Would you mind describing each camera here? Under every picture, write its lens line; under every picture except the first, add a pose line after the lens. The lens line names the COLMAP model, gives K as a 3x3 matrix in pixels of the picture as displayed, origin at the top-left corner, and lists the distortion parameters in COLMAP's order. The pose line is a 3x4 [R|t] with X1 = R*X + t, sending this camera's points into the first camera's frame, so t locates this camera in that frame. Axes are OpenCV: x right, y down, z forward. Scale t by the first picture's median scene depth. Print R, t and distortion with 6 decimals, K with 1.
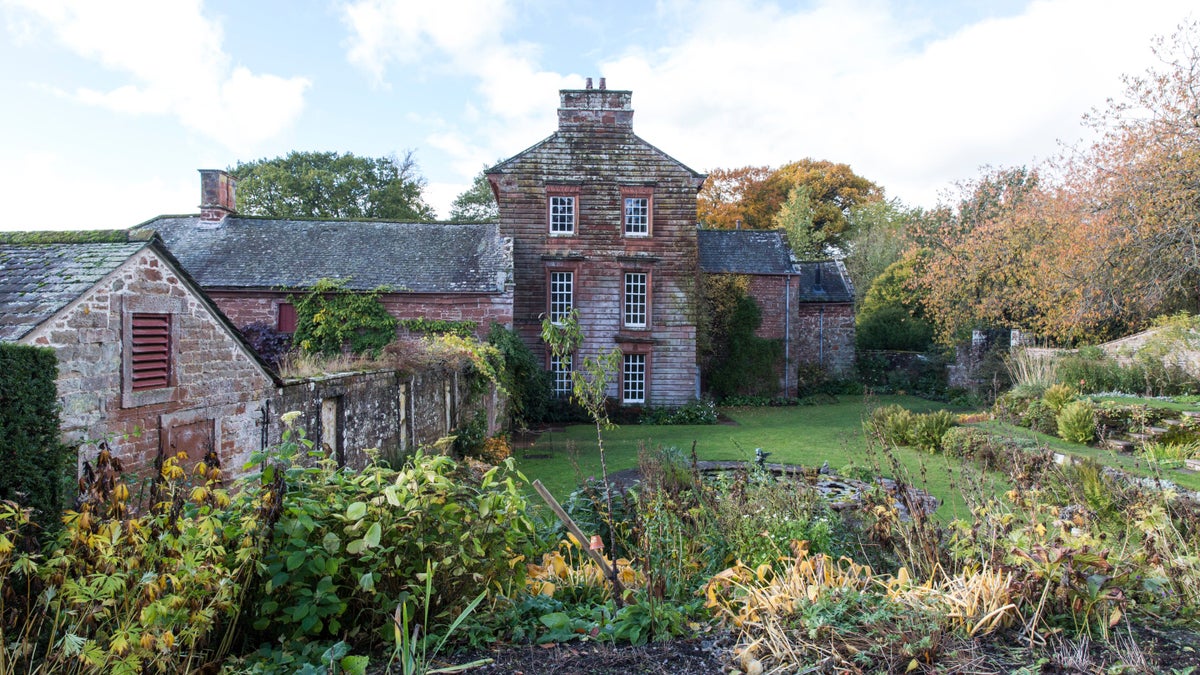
lens RADIAL K [[733.0, 0, 600.0], [0, 733.0, 337.5], [0, 0, 1]] dist [0.006101, 0.000464]
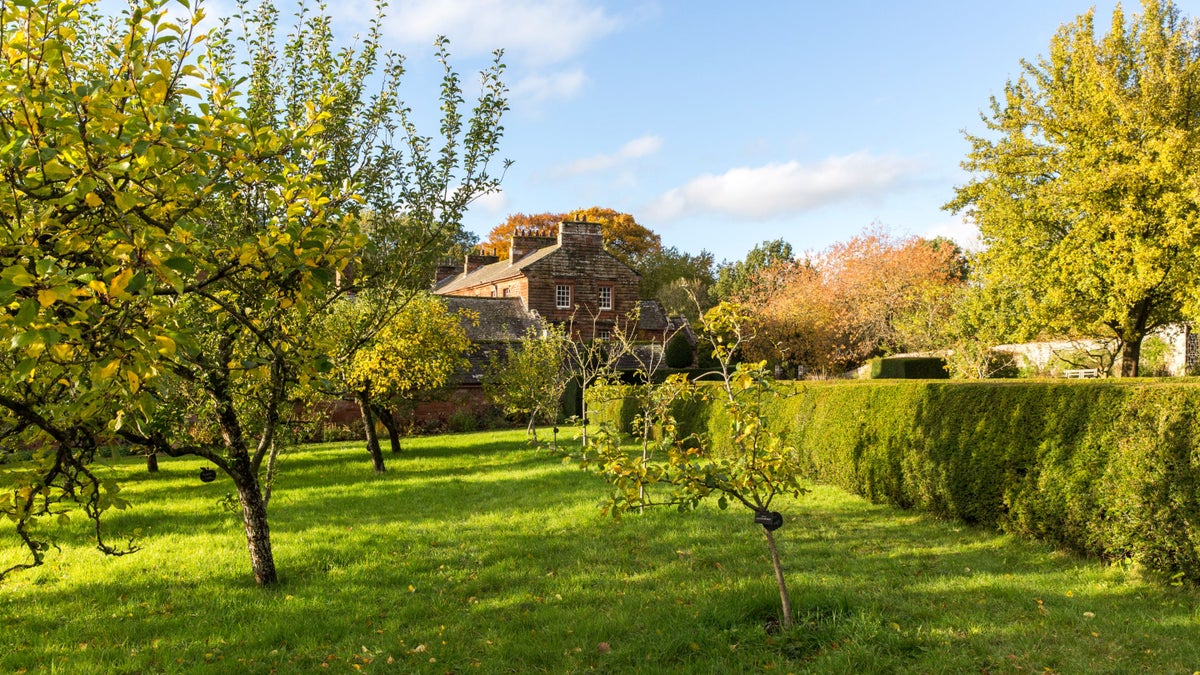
lens RADIAL K [[733.0, 0, 600.0], [0, 733.0, 337.5], [0, 0, 1]] dist [0.006101, 0.000464]
pose [[0.957214, 0.010846, 0.289179, -0.447927], [0.002884, 0.998890, -0.047011, 0.004429], [-0.289368, 0.045833, 0.956120, -0.602194]]
